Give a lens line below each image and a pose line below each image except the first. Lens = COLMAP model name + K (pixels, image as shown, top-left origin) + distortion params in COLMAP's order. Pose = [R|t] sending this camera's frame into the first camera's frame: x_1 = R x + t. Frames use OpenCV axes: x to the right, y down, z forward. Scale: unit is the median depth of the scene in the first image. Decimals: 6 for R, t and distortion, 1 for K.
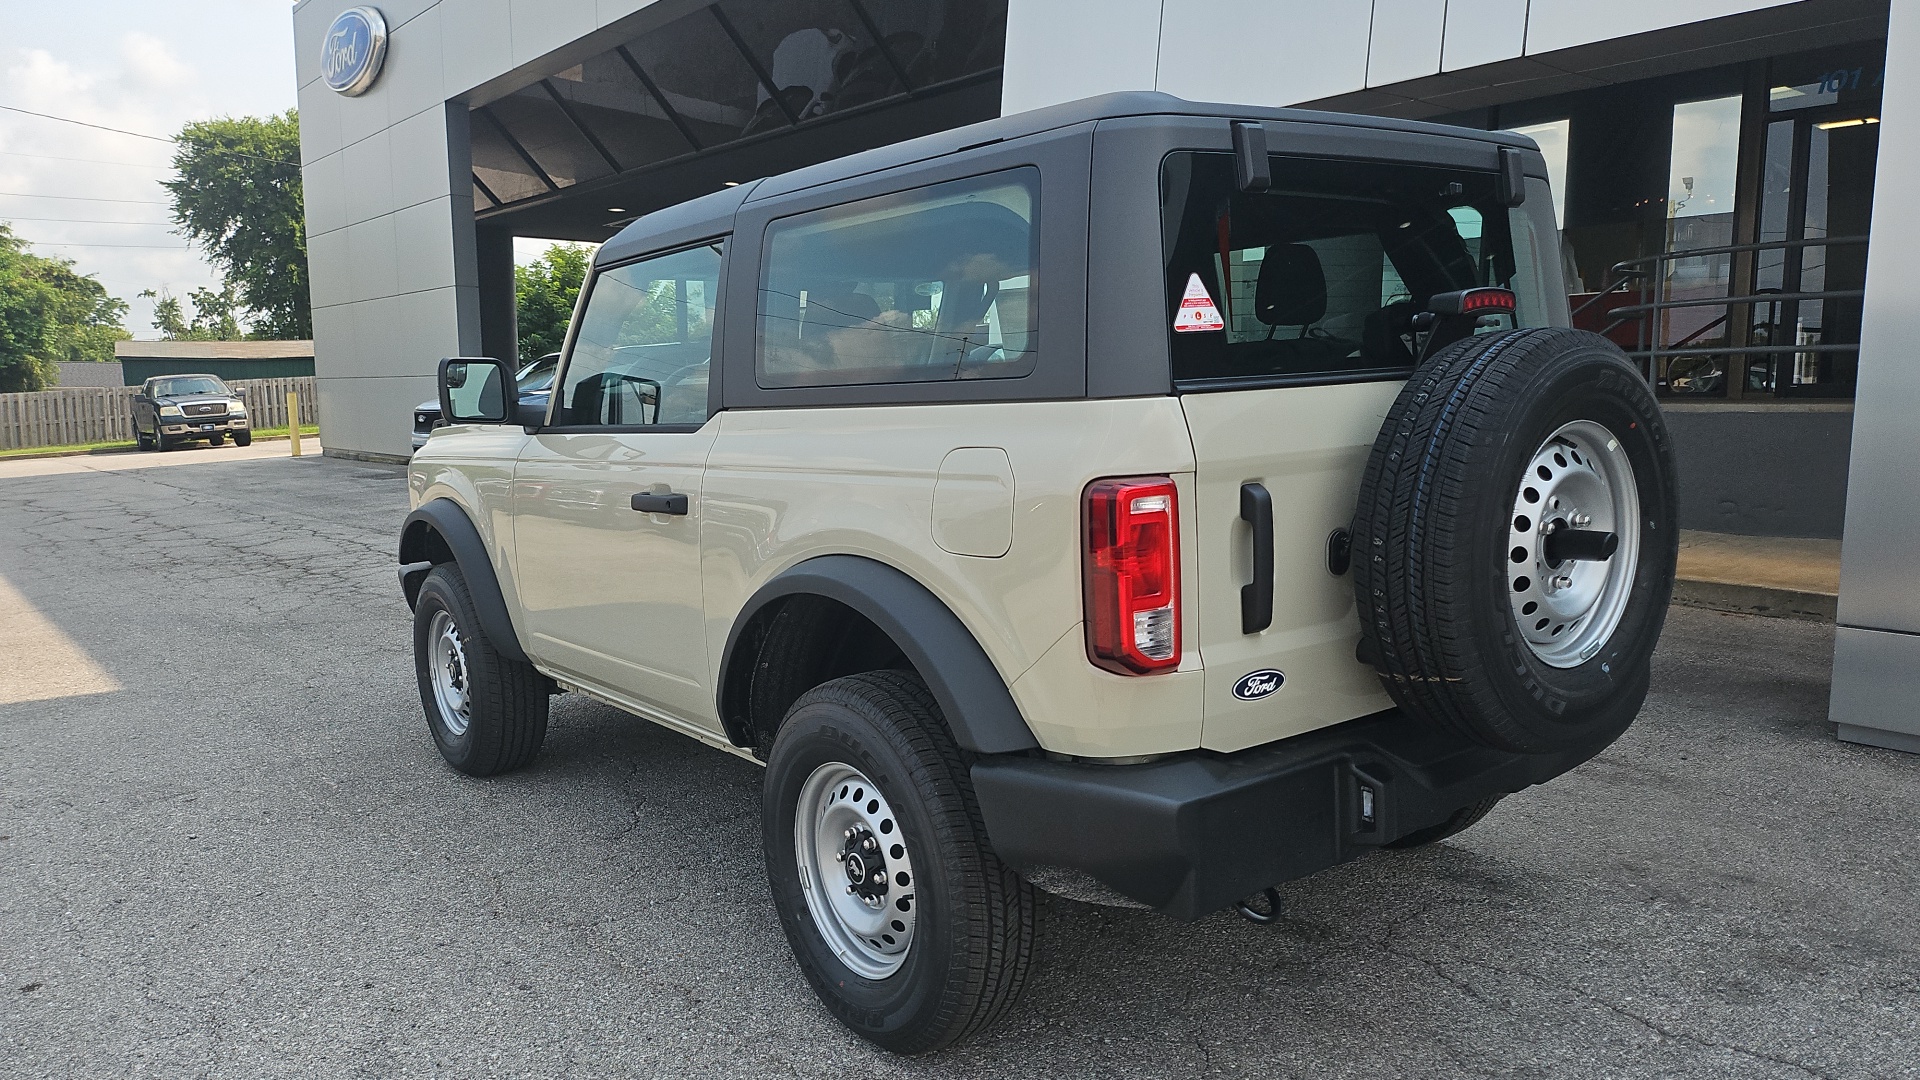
lens RADIAL K [[1353.6, 0, 963.2], [0, 1353.6, 535.6], [0, 0, 1]] dist [0.099233, -0.105632]
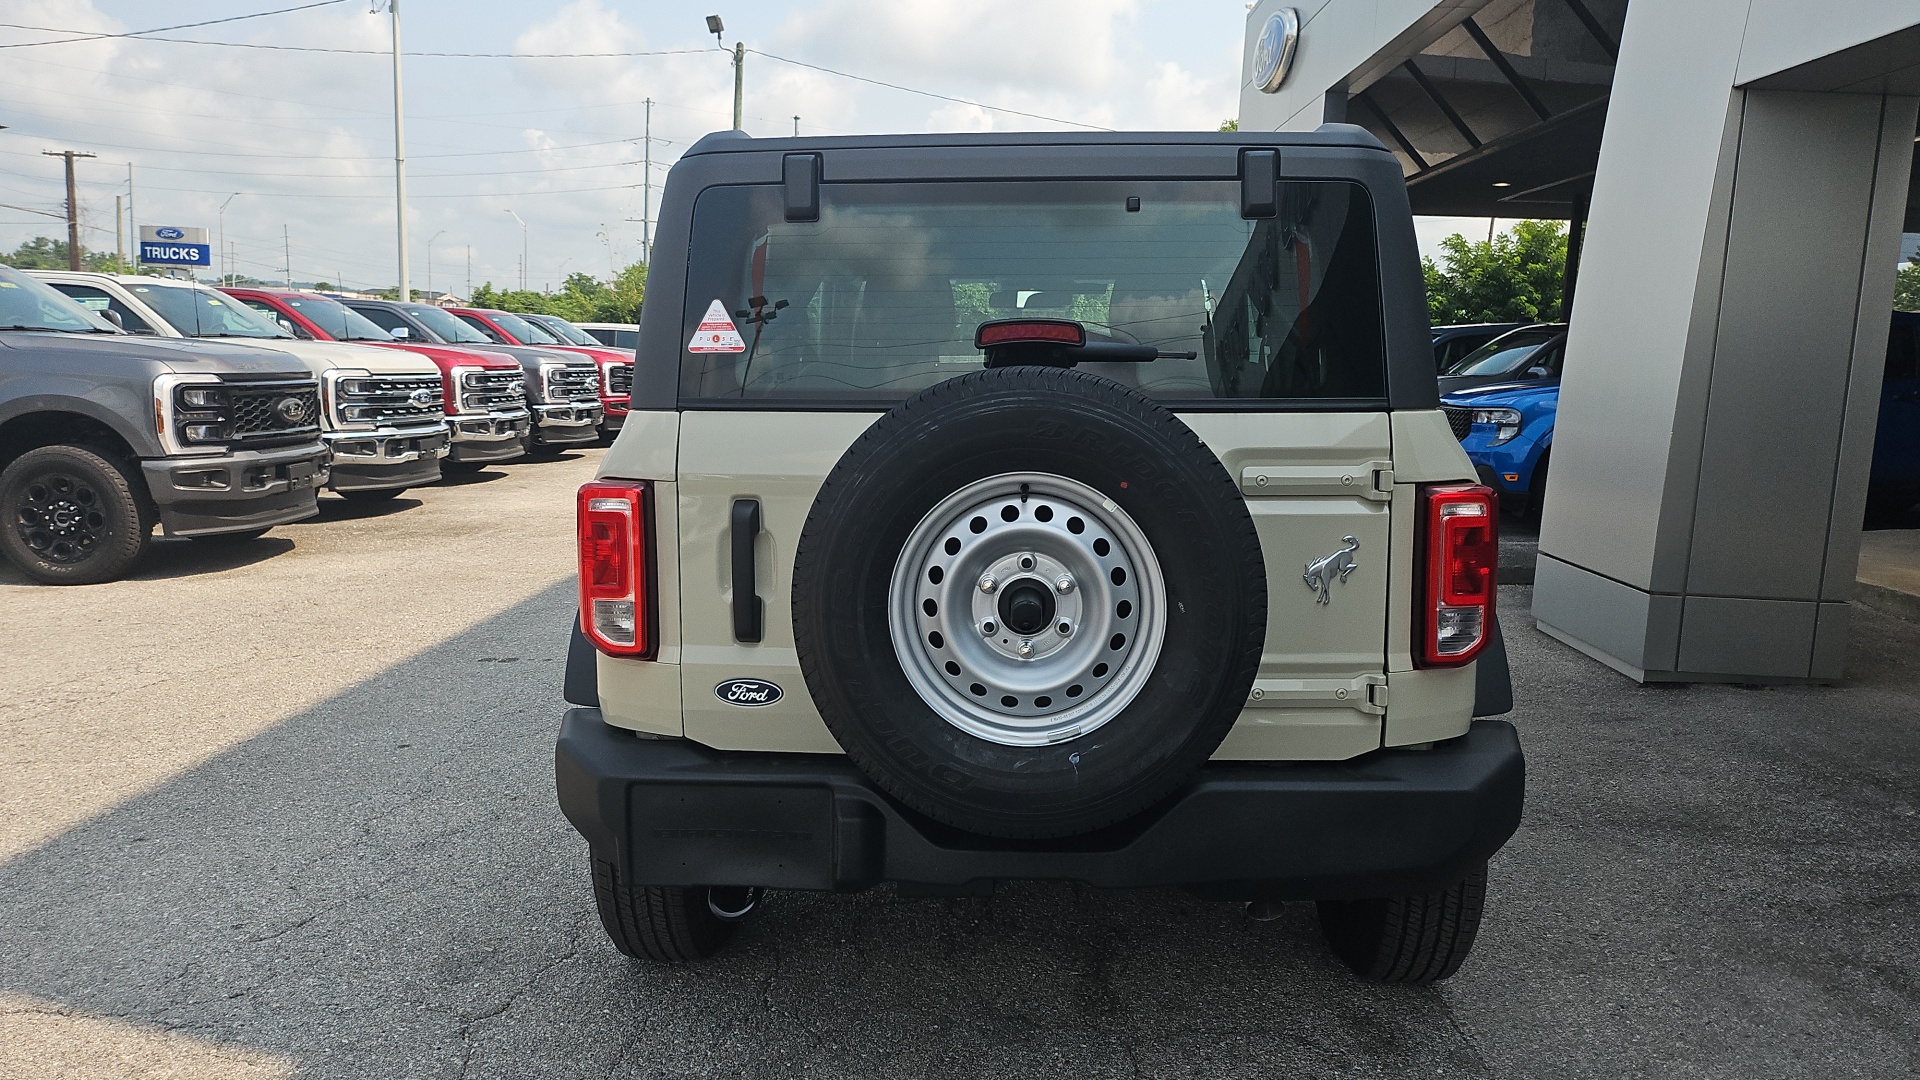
lens RADIAL K [[1359.0, 0, 961.4], [0, 1359.0, 491.6], [0, 0, 1]] dist [0.102634, -0.105262]
pose [[0.758116, 0.109448, -0.642870, 1.007743], [-0.117750, 0.992586, 0.030127, -0.094984], [0.641401, 0.052858, 0.765383, 0.298316]]
